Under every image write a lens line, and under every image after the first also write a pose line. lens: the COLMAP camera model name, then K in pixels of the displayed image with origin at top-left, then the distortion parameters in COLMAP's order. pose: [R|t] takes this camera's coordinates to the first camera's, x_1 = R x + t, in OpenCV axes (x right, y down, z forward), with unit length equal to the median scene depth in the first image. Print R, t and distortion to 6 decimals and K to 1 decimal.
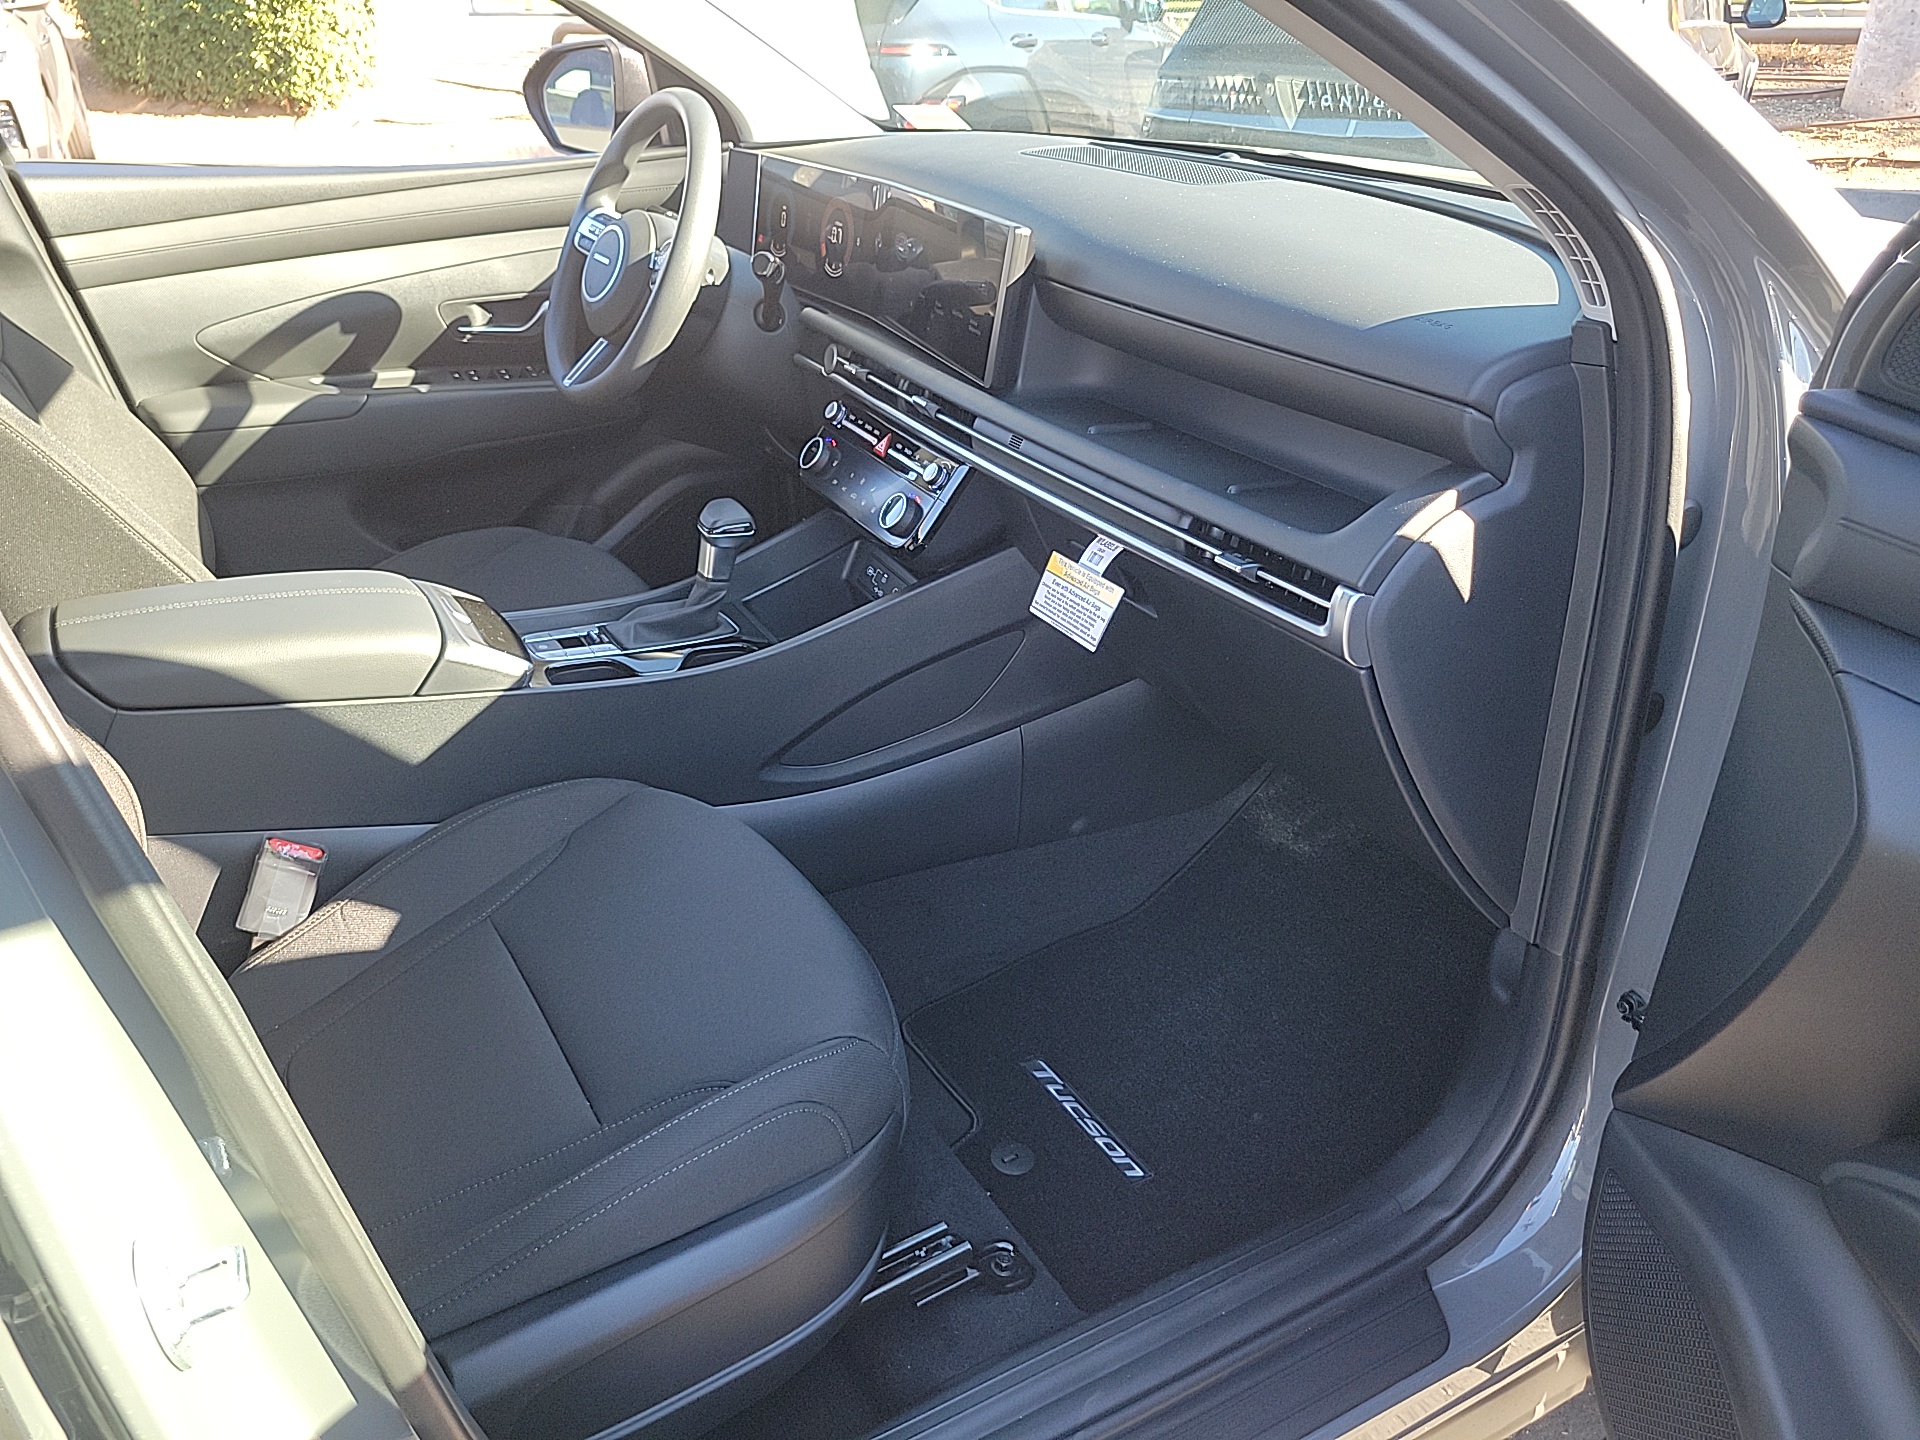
lens RADIAL K [[1502.4, 0, 940.8], [0, 1502.4, 746.9], [0, 0, 1]] dist [0.038910, -0.026109]
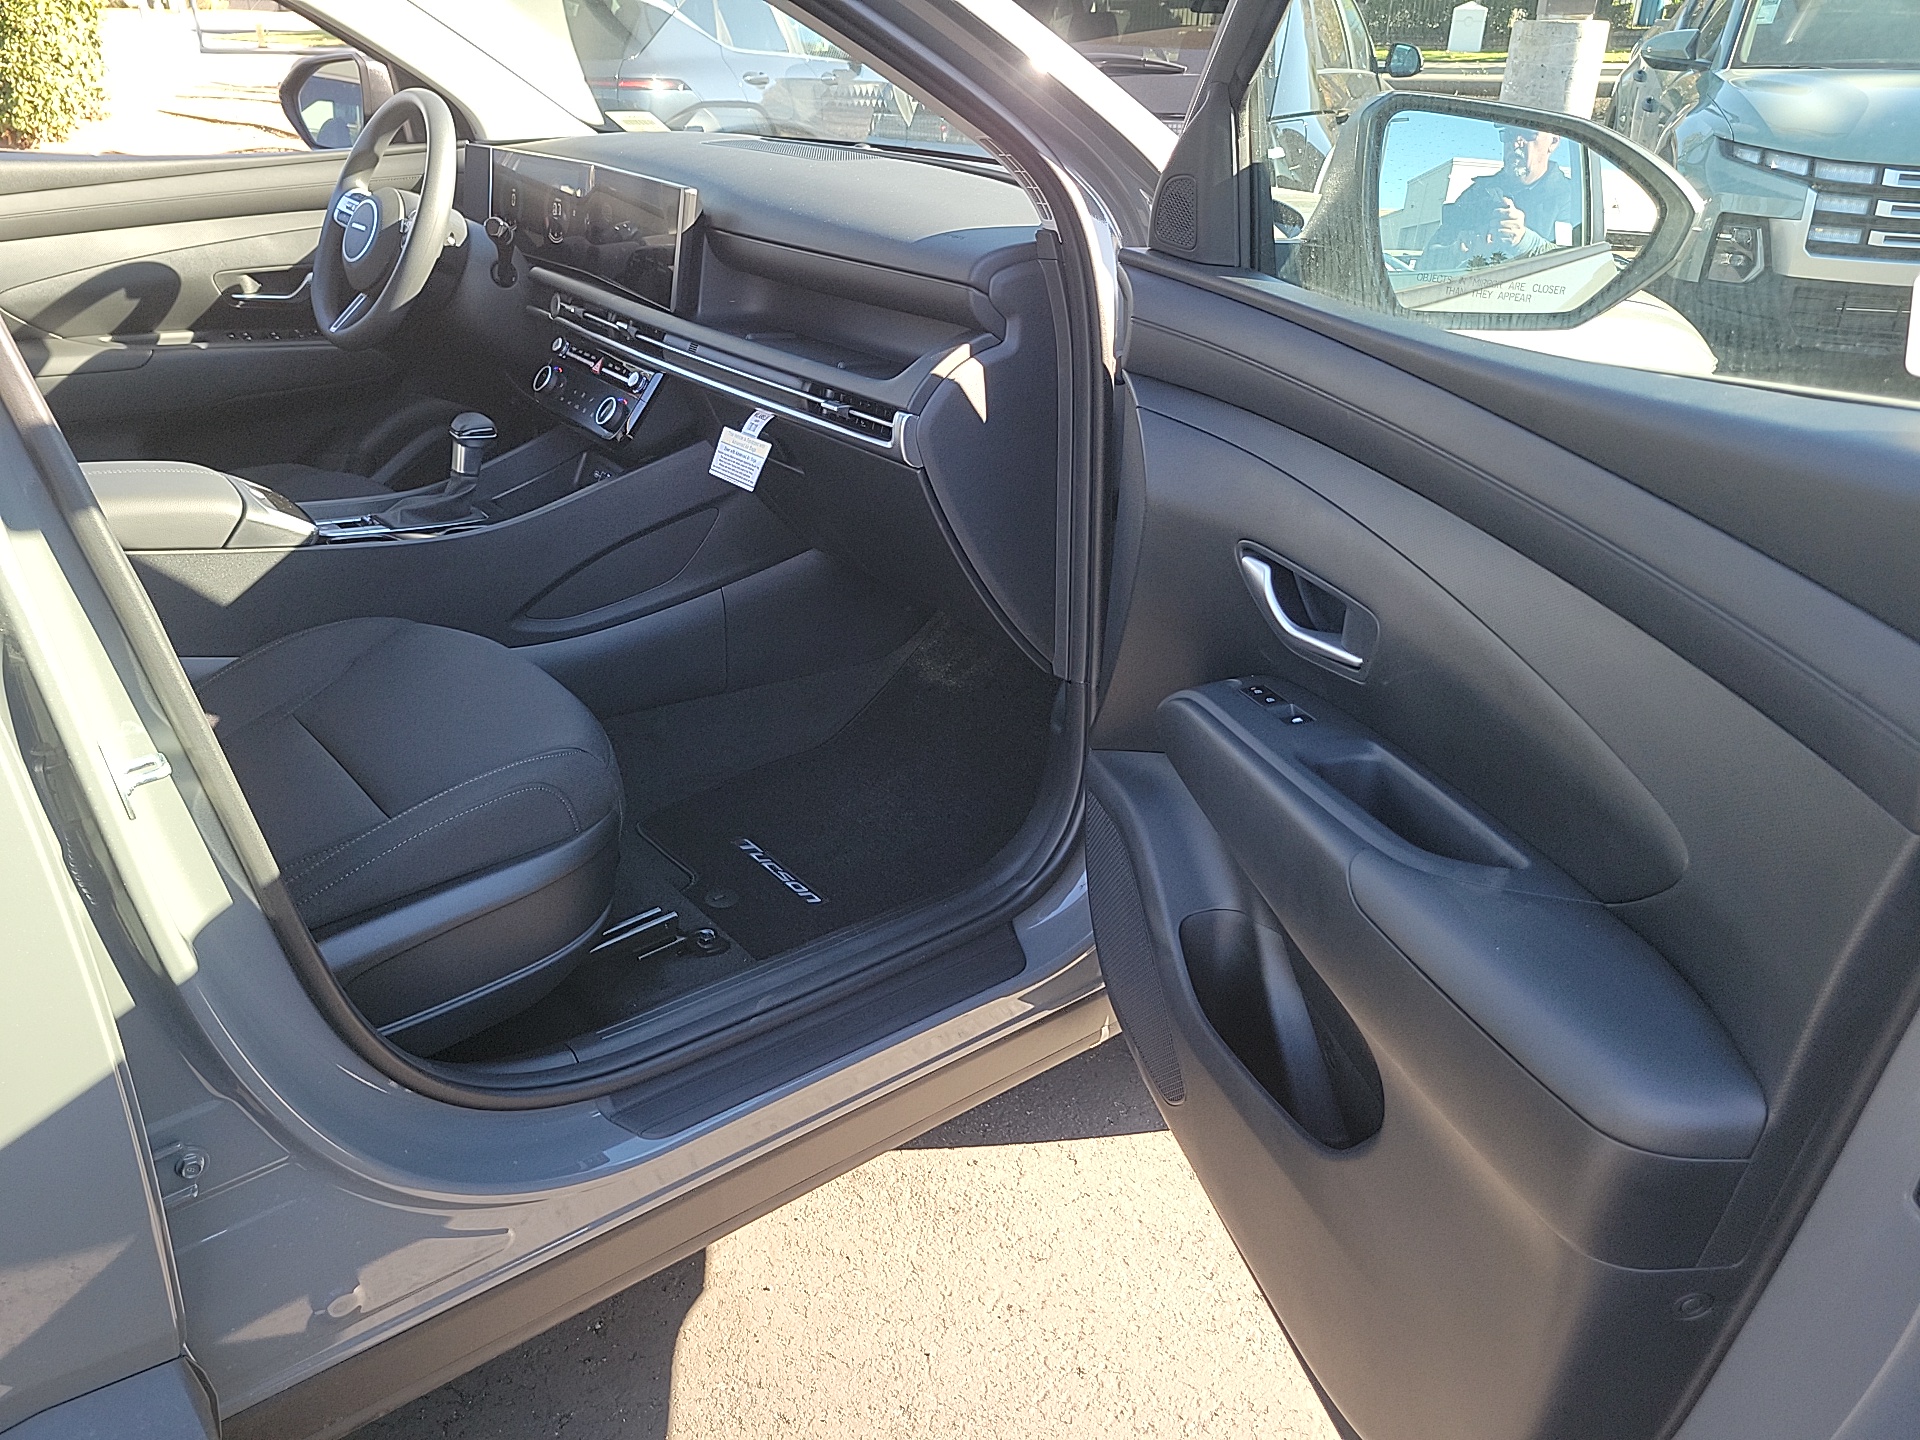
lens RADIAL K [[1502.4, 0, 940.8], [0, 1502.4, 746.9], [0, 0, 1]] dist [0.038910, -0.026109]
pose [[0.989209, -0.048857, 0.138125, 0.054309], [0.052425, 0.998376, -0.022306, 0.158888], [-0.136811, 0.029307, 0.990164, -0.281677]]
